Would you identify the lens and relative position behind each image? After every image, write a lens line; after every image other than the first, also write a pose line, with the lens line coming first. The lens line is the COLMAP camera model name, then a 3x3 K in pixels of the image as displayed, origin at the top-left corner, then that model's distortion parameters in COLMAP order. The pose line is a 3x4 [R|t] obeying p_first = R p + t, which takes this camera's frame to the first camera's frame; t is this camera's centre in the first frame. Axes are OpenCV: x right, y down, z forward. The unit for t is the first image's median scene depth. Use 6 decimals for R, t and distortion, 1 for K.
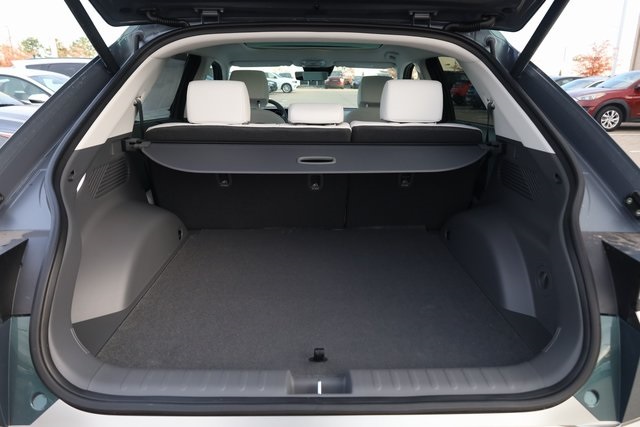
lens RADIAL K [[416.3, 0, 320.0], [0, 416.3, 213.5], [0, 0, 1]] dist [-0.004700, -0.000716]
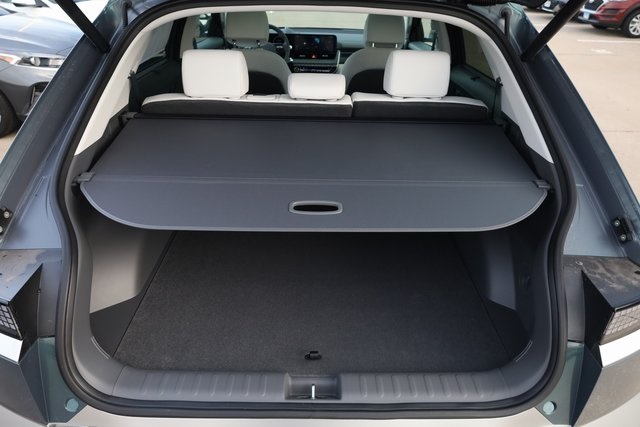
lens RADIAL K [[416.3, 0, 320.0], [0, 416.3, 213.5], [0, 0, 1]] dist [-0.004700, -0.000716]
pose [[0.999866, 0.014563, -0.007498, 0.017442], [-0.012536, 0.974973, 0.221969, -0.294725], [0.010543, -0.221845, 0.975025, -0.007079]]
